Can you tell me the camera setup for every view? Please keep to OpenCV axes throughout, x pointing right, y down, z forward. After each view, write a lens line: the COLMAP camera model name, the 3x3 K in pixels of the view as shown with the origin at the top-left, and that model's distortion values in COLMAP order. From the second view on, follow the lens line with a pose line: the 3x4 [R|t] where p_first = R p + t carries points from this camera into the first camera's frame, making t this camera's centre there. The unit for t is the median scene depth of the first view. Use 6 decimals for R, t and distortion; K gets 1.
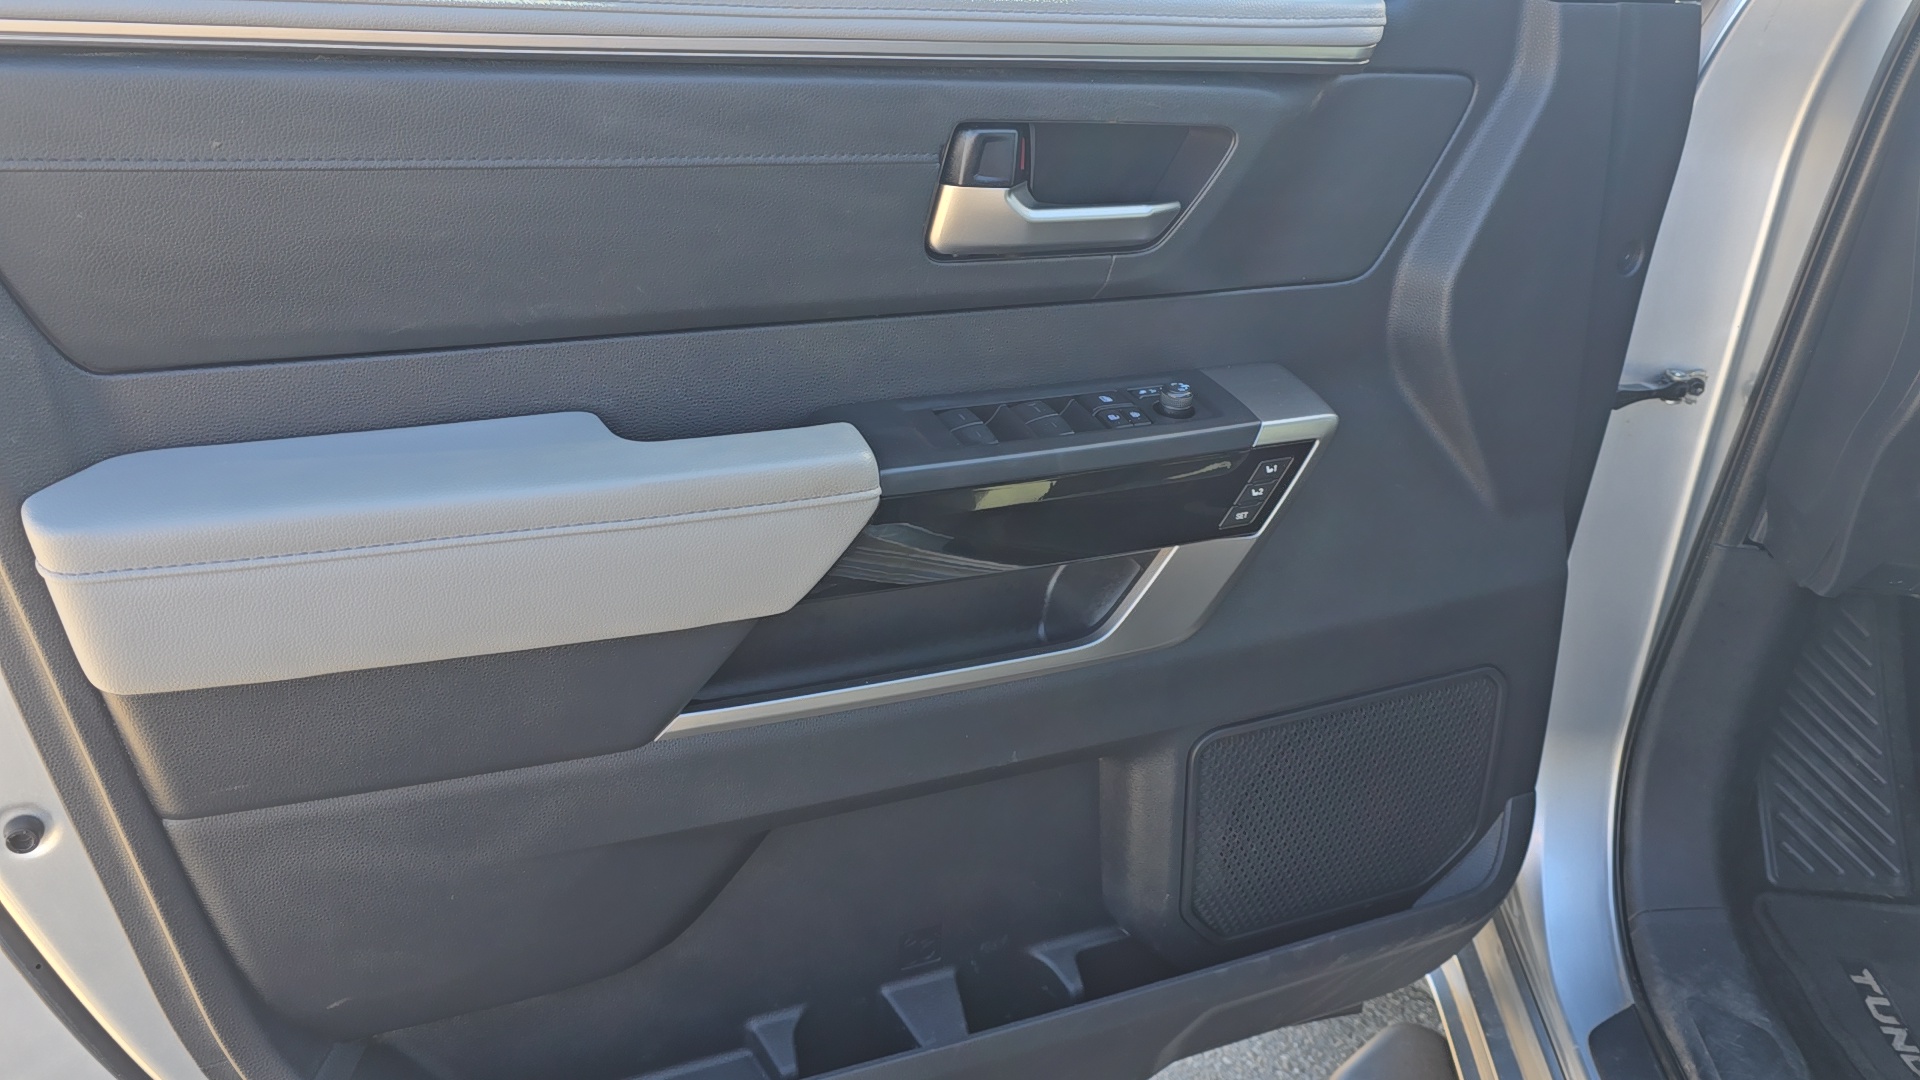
lens RADIAL K [[1596.7, 0, 960.0], [0, 1596.7, 540.0], [0, 0, 1]] dist [-0.001500, 0.008101]
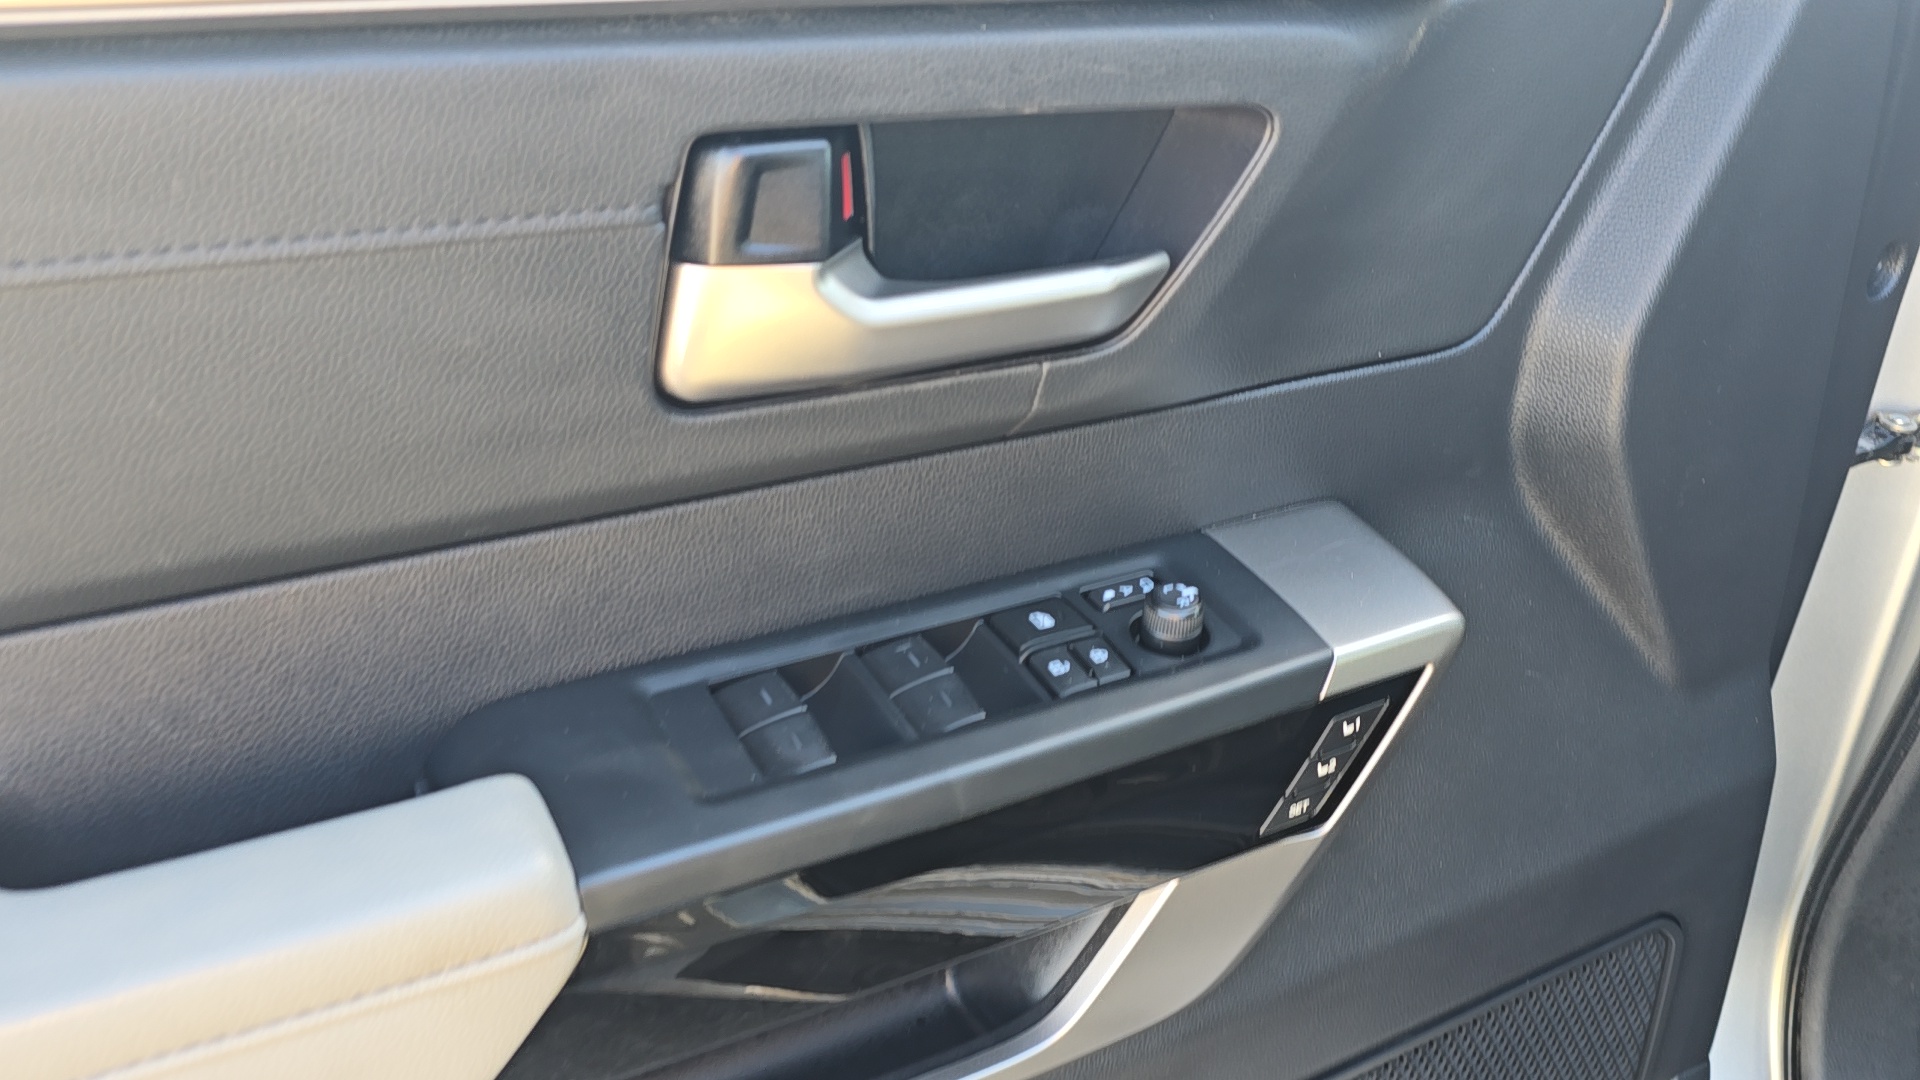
lens RADIAL K [[1665.4, 0, 953.3], [0, 1665.4, 550.9], [0, 0, 1]] dist [-0.033366, 0.014266]
pose [[0.997556, -0.056935, 0.040510, 0.041231], [0.054883, 0.997236, 0.050087, -0.143123], [-0.043249, -0.047741, 0.997923, 0.454234]]
